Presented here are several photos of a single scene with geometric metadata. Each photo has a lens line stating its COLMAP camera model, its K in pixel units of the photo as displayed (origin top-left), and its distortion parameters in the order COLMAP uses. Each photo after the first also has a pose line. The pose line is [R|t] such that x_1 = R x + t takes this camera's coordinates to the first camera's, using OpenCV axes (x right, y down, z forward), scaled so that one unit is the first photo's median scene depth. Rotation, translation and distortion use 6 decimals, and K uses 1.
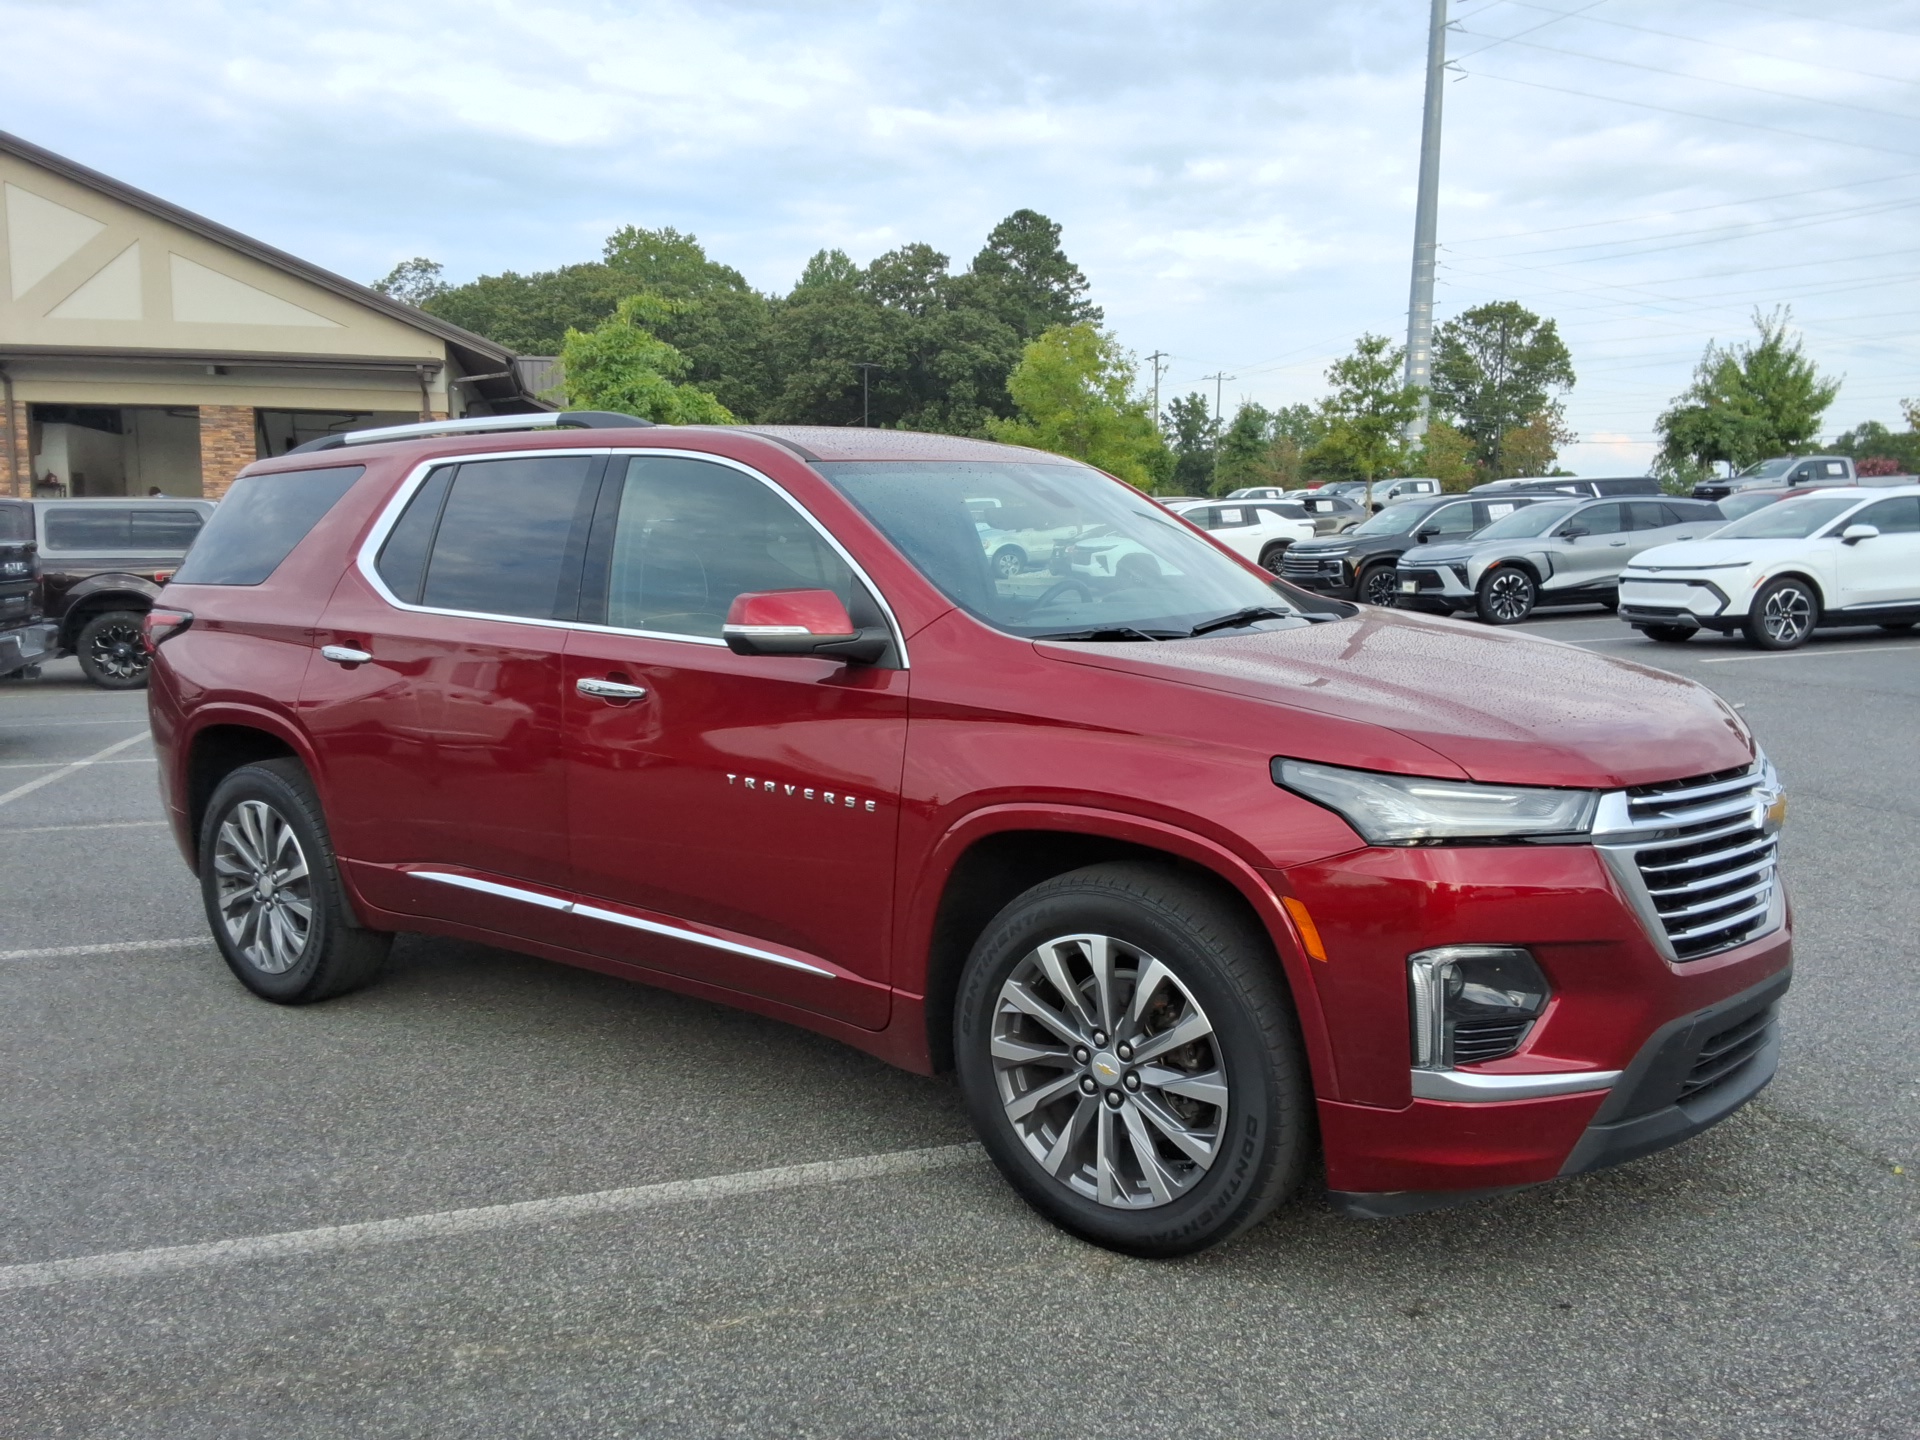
lens RADIAL K [[1542.6, 0, 967.3], [0, 1542.6, 724.4], [0, 0, 1]] dist [0.122826, -0.187926]
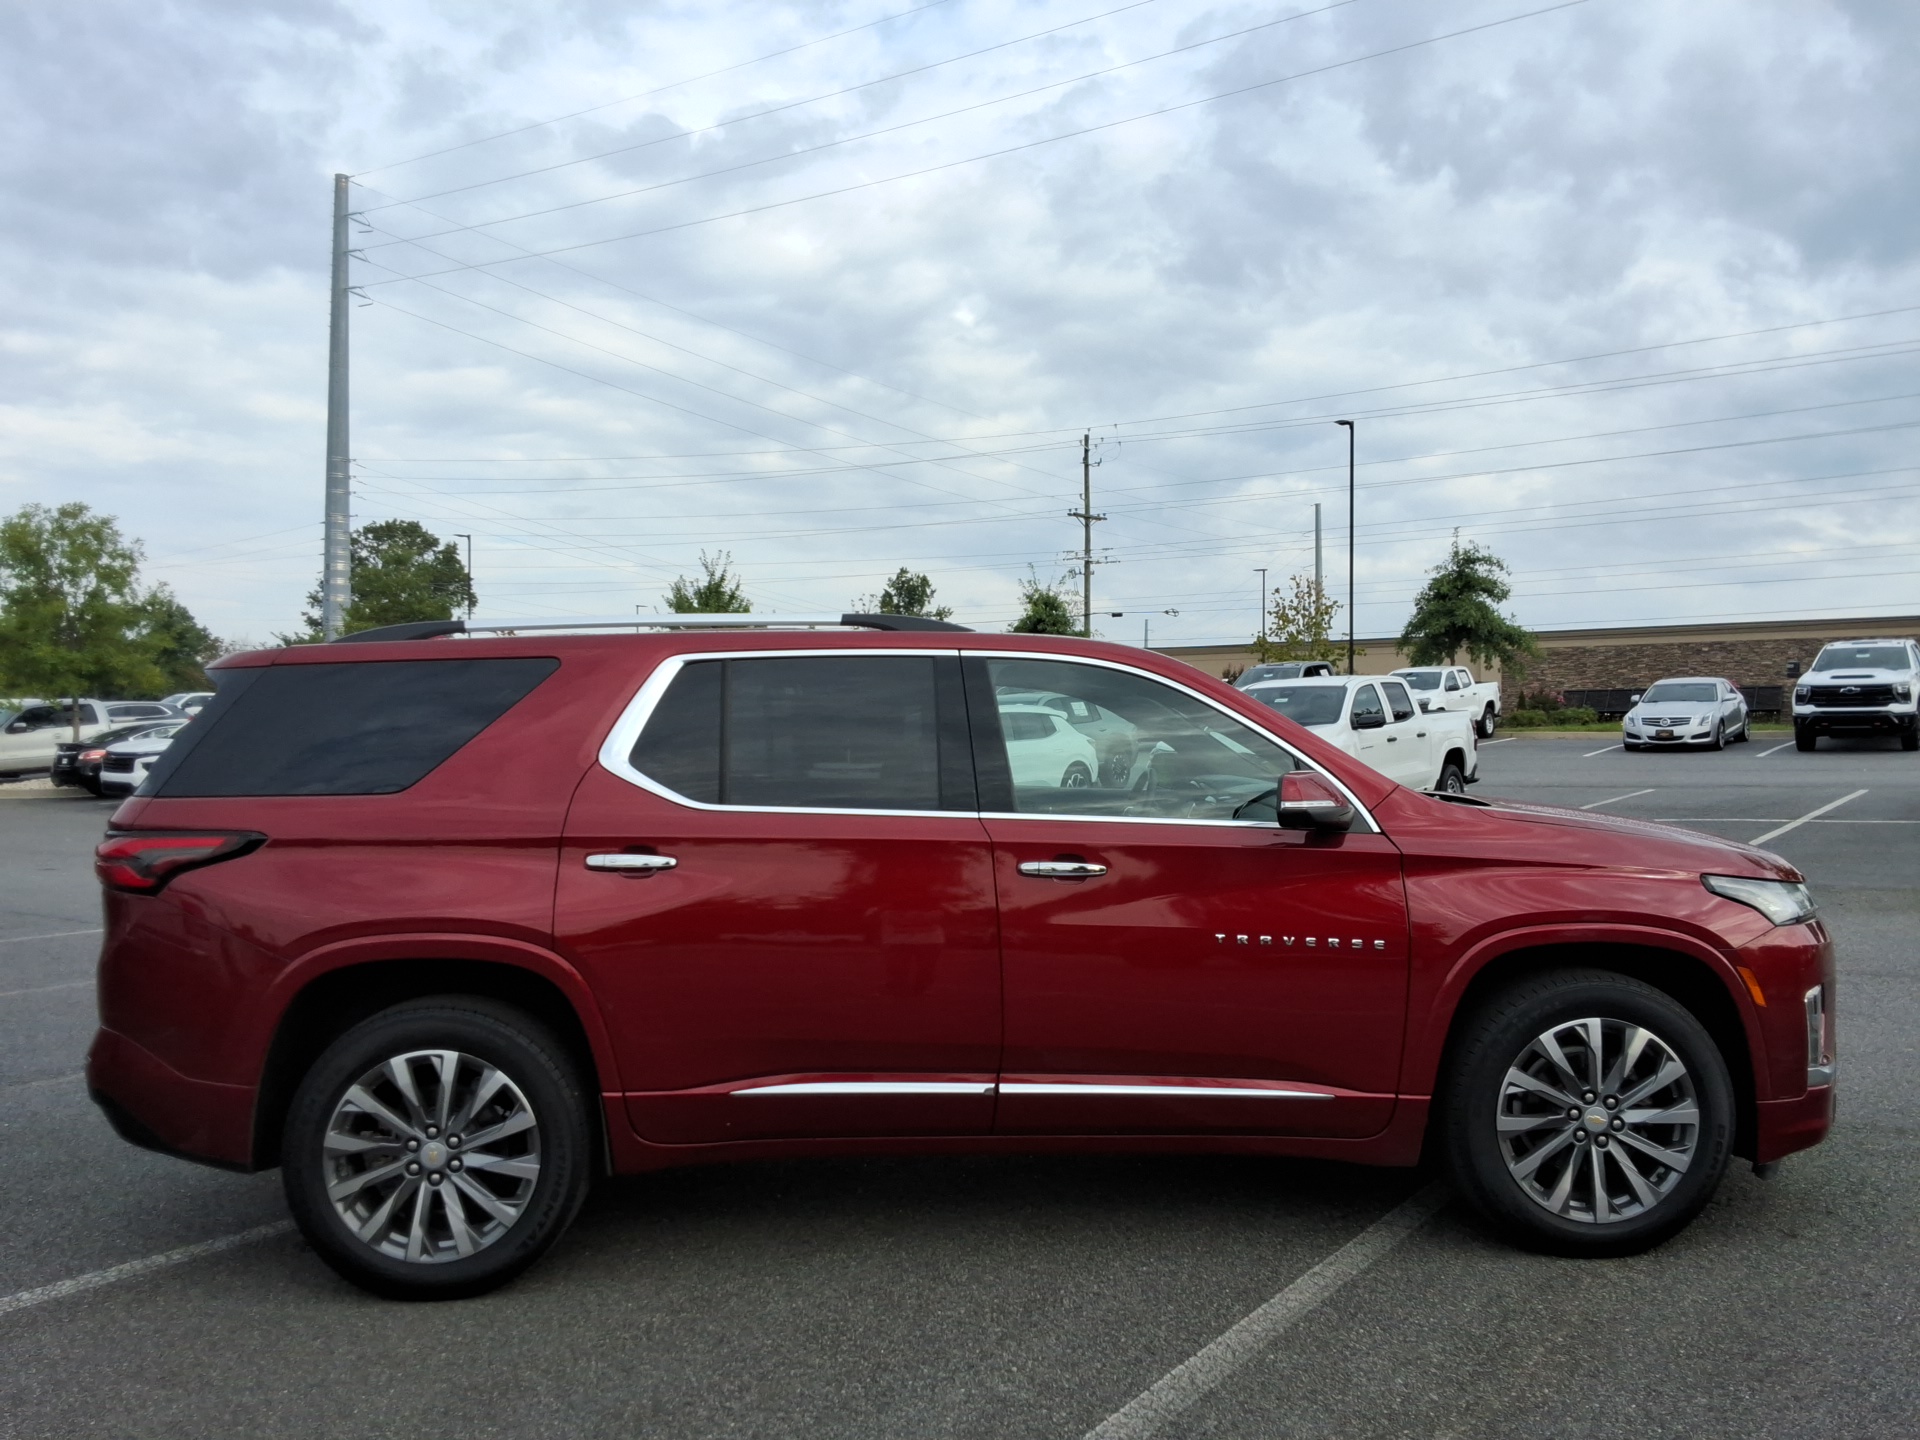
lens RADIAL K [[1542.6, 0, 967.3], [0, 1542.6, 724.4], [0, 0, 1]] dist [0.122826, -0.187926]
pose [[0.769329, 0.005149, 0.638832, -0.503984], [0.080668, 0.991181, -0.105135, -0.008016], [-0.633739, 0.132417, 0.762129, 0.108002]]
